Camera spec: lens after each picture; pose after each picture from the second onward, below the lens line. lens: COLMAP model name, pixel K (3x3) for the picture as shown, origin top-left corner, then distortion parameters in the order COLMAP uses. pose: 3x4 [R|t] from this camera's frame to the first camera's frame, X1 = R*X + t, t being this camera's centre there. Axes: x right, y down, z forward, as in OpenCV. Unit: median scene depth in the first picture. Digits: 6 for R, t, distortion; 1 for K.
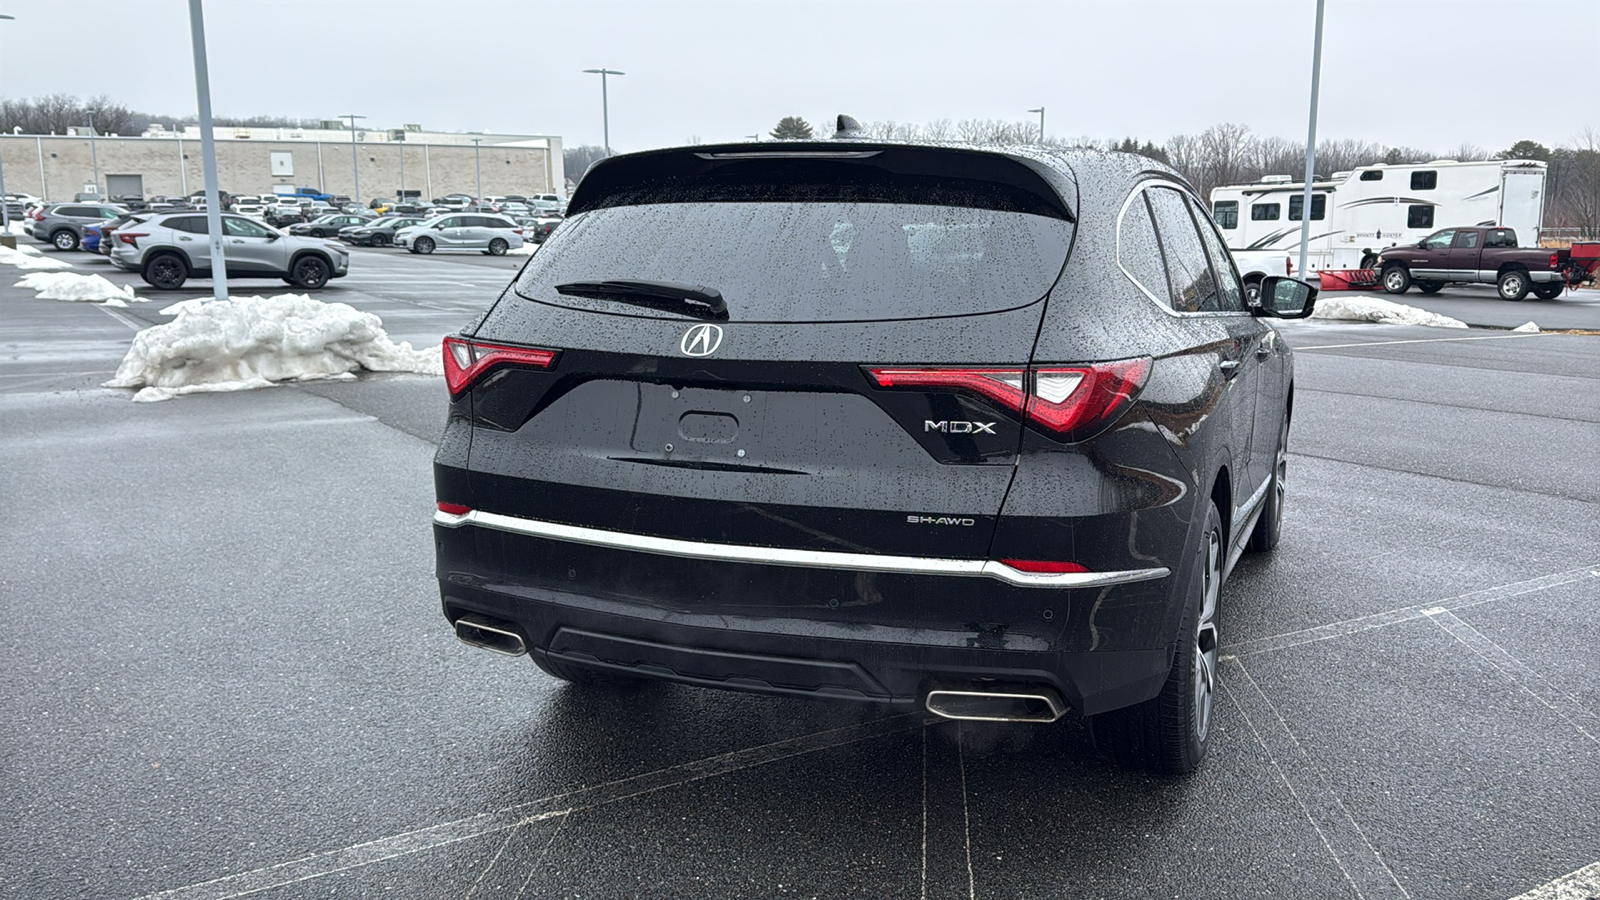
lens RADIAL K [[1356.1, 0, 842.9], [0, 1356.1, 455.8], [0, 0, 1]] dist [0.147008, -0.241494]
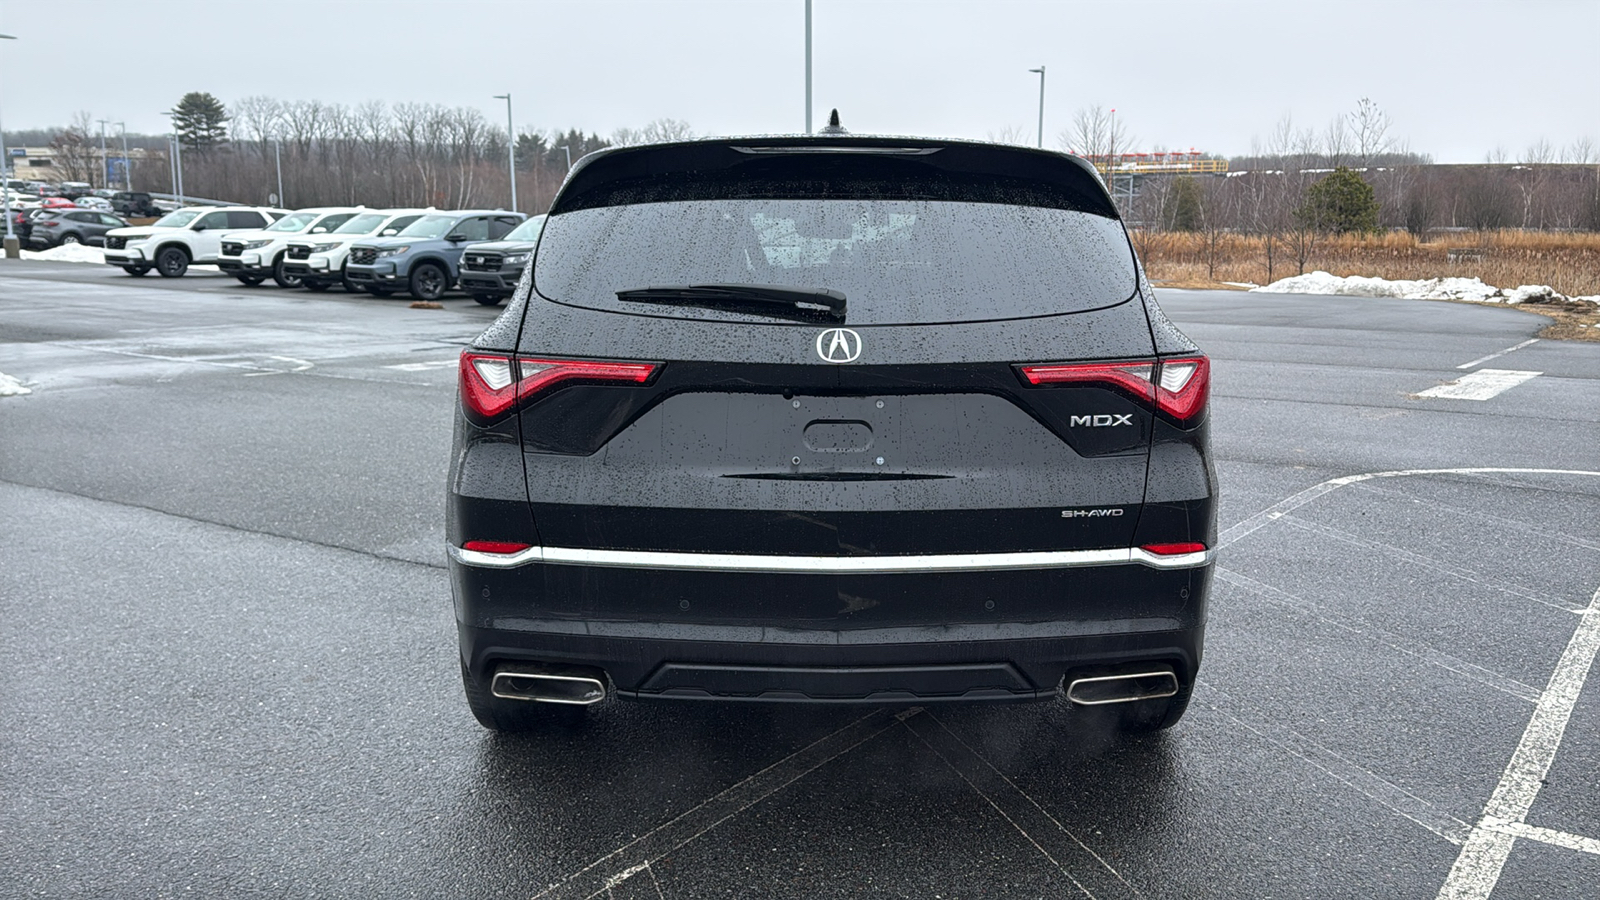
lens RADIAL K [[1356.1, 0, 832.9], [0, 1356.1, 468.5], [0, 0, 1]] dist [0.147008, -0.241494]
pose [[0.924127, -0.070547, 0.375516, -0.415467], [0.064806, 0.997507, 0.027914, -0.022801], [-0.376549, -0.001460, 0.926396, 0.104122]]
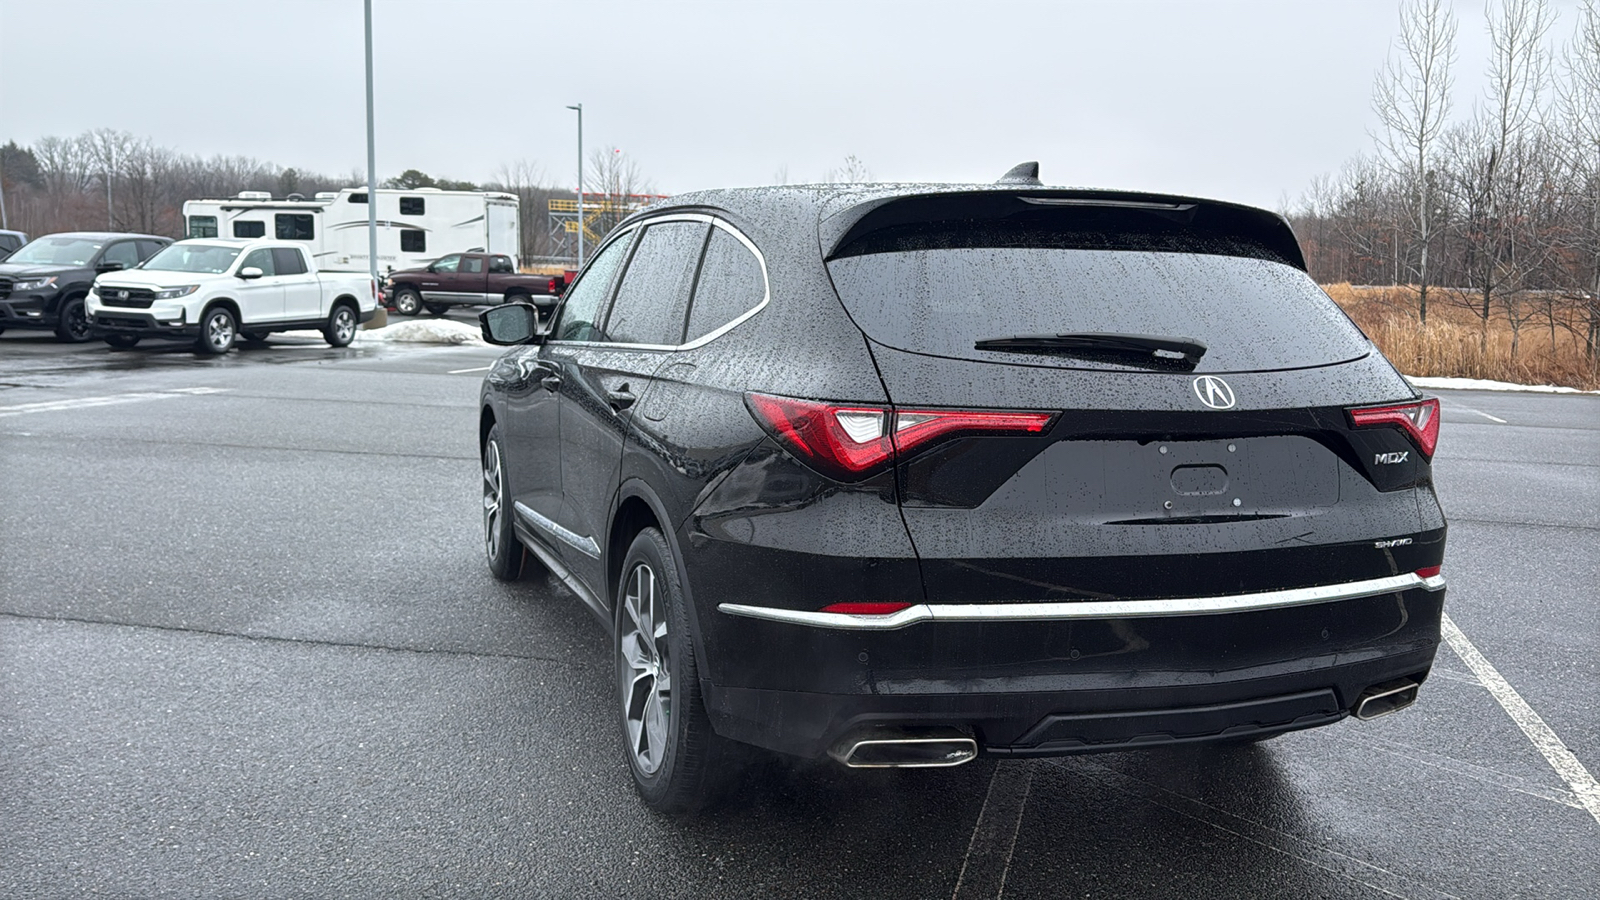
lens RADIAL K [[1356.1, 0, 829.8], [0, 1356.1, 457.4], [0, 0, 1]] dist [0.147008, -0.241494]
pose [[0.731358, -0.080762, 0.677195, -0.867402], [0.089024, 0.995773, 0.022610, -0.075157], [-0.676158, 0.043751, 0.735456, 0.403887]]
